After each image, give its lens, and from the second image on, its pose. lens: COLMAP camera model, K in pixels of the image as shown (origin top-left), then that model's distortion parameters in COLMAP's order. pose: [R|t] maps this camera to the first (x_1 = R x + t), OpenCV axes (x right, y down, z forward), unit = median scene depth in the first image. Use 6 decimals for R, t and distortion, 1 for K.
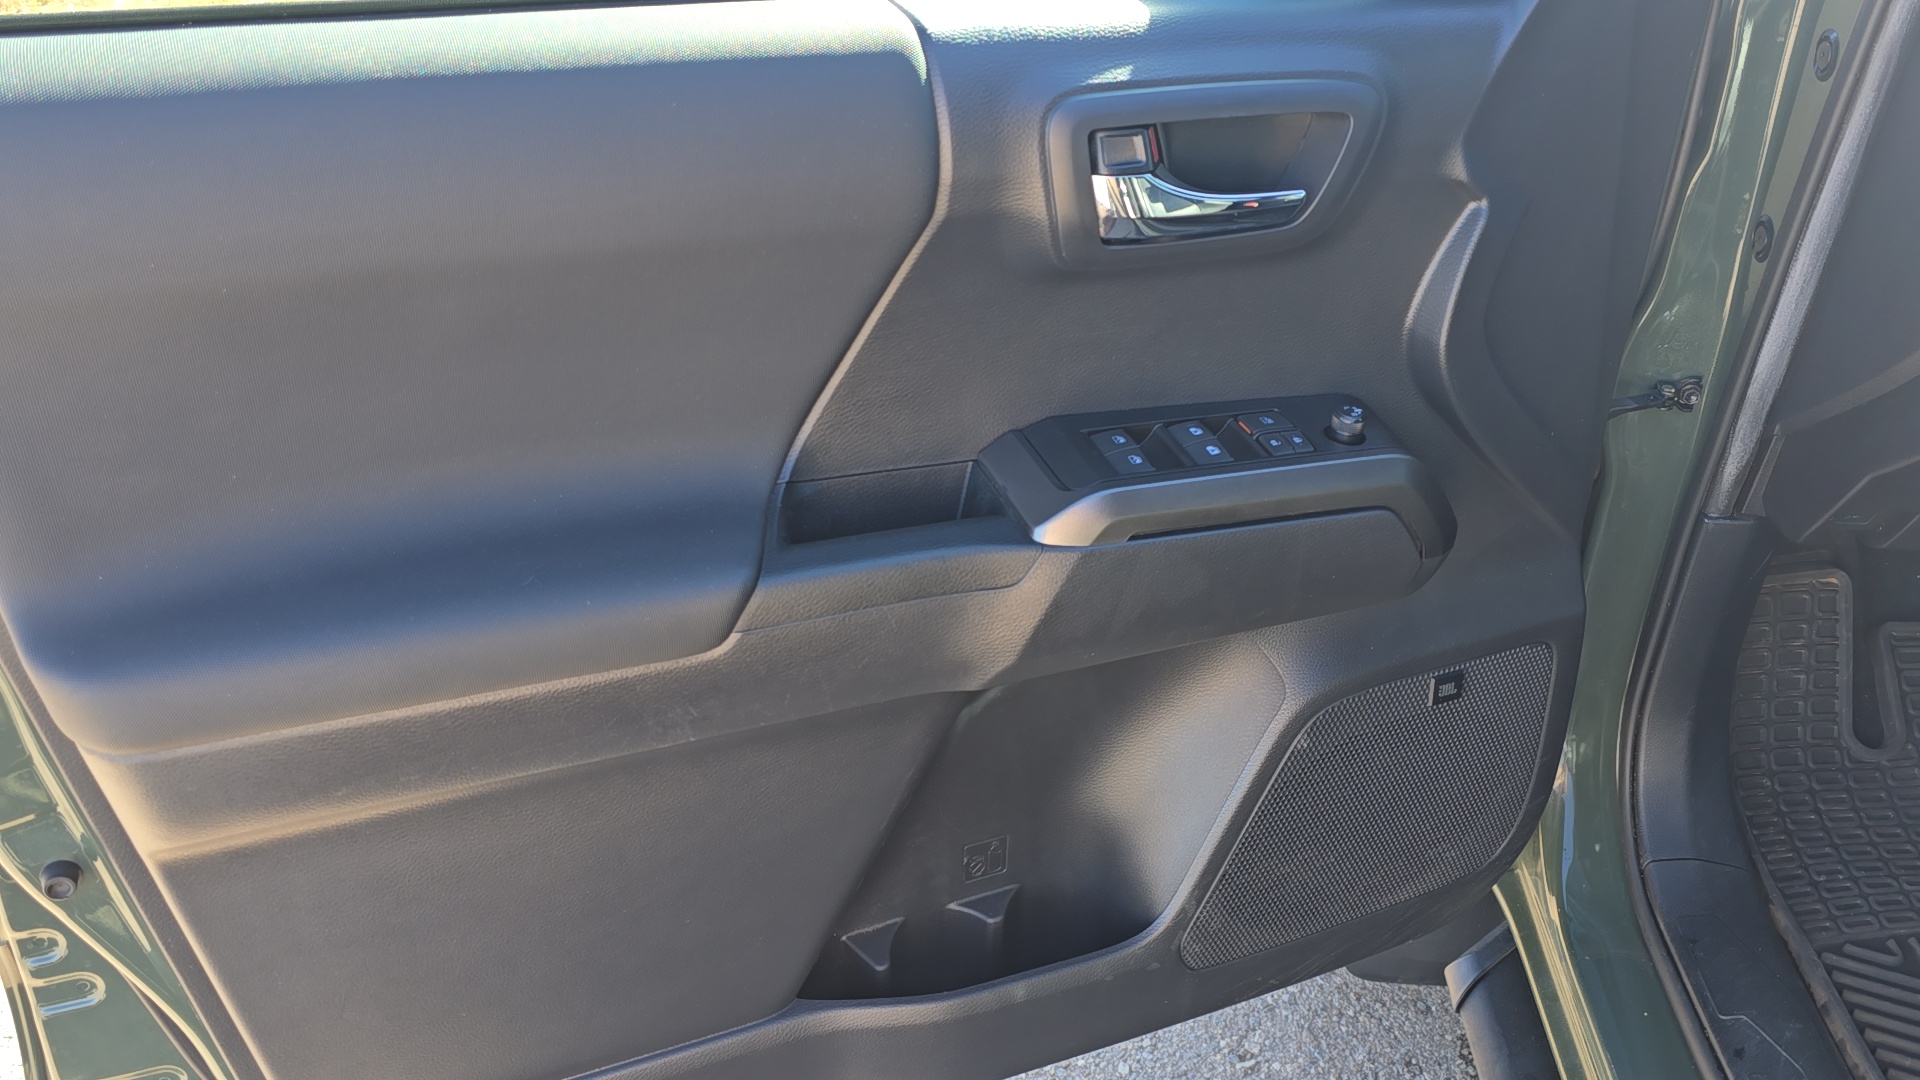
lens RADIAL K [[1609.2, 0, 966.6], [0, 1609.2, 545.5], [0, 0, 1]] dist [-0.011856, 0.006506]
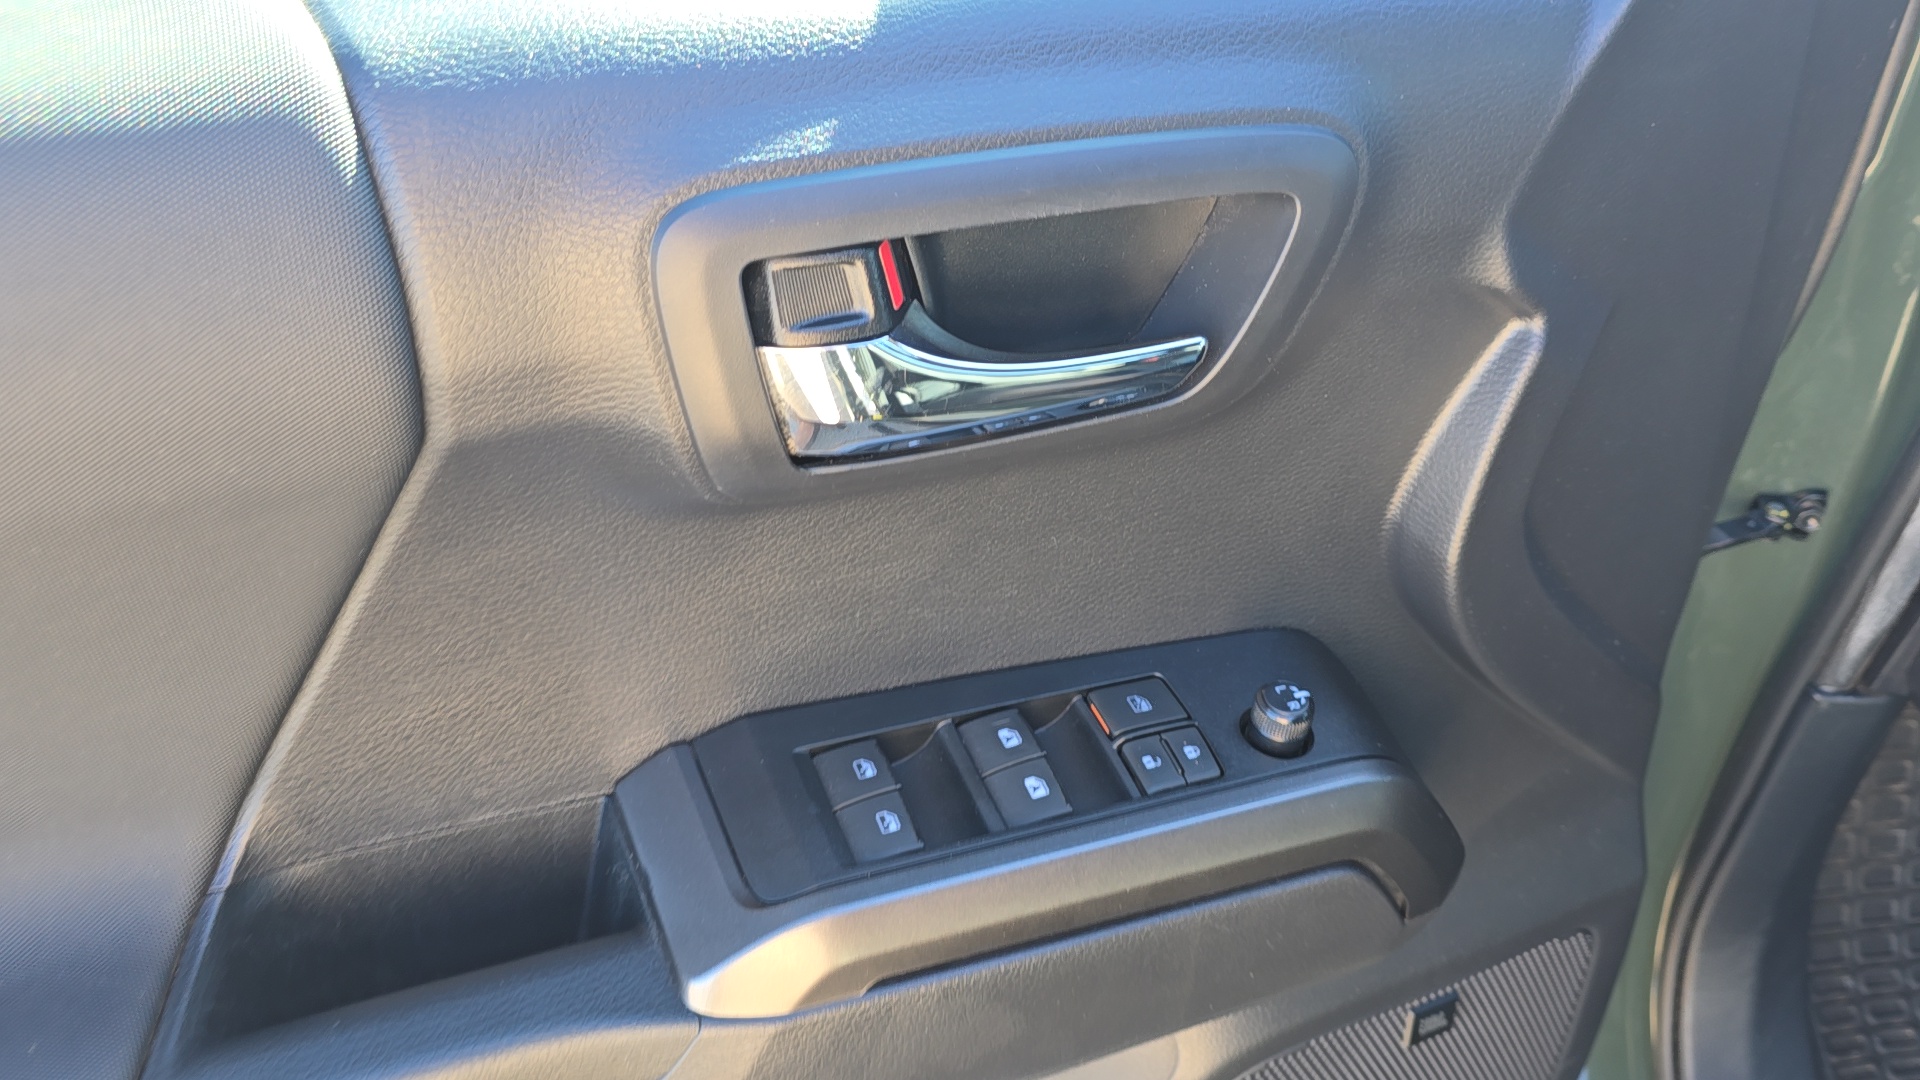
lens RADIAL K [[1714.6, 0, 957.6], [0, 1714.6, 582.8], [0, 0, 1]] dist [-0.026597, -0.000877]
pose [[0.999247, -0.008193, 0.037927, 0.103103], [0.003815, 0.993462, 0.114097, -0.192357], [-0.038614, -0.113866, 0.992745, 0.422303]]
